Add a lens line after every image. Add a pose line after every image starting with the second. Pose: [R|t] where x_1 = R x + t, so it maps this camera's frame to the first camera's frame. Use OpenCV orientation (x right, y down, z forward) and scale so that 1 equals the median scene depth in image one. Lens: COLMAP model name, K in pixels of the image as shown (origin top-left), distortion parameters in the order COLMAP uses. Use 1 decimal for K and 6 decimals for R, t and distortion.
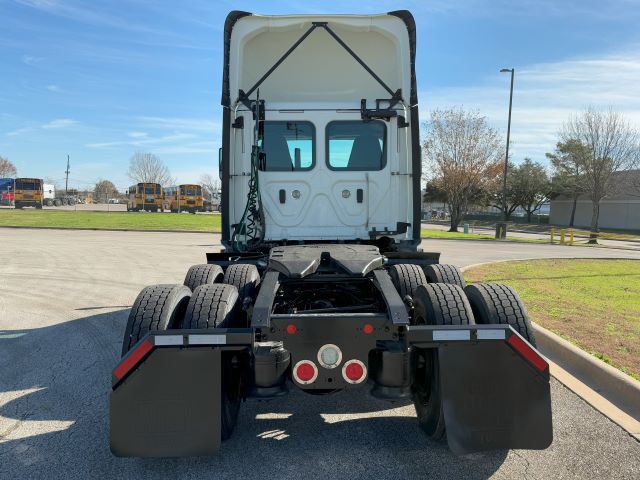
lens RADIAL K [[526.1, 0, 320.0], [0, 526.1, 240.0], [0, 0, 1]] dist [-0.000996, -0.000804]
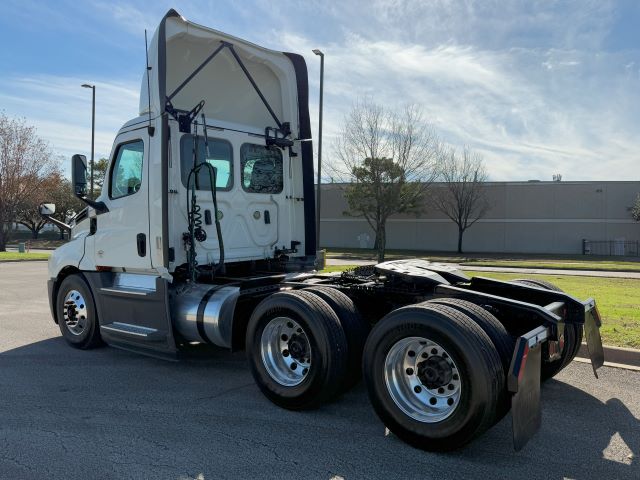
lens RADIAL K [[526.1, 0, 320.0], [0, 526.1, 240.0], [0, 0, 1]] dist [-0.000996, -0.000804]
pose [[0.643469, -0.018051, 0.765259, -0.664287], [0.042385, 0.999028, -0.012074, -0.020824], [-0.764298, 0.040205, 0.643609, 0.240577]]
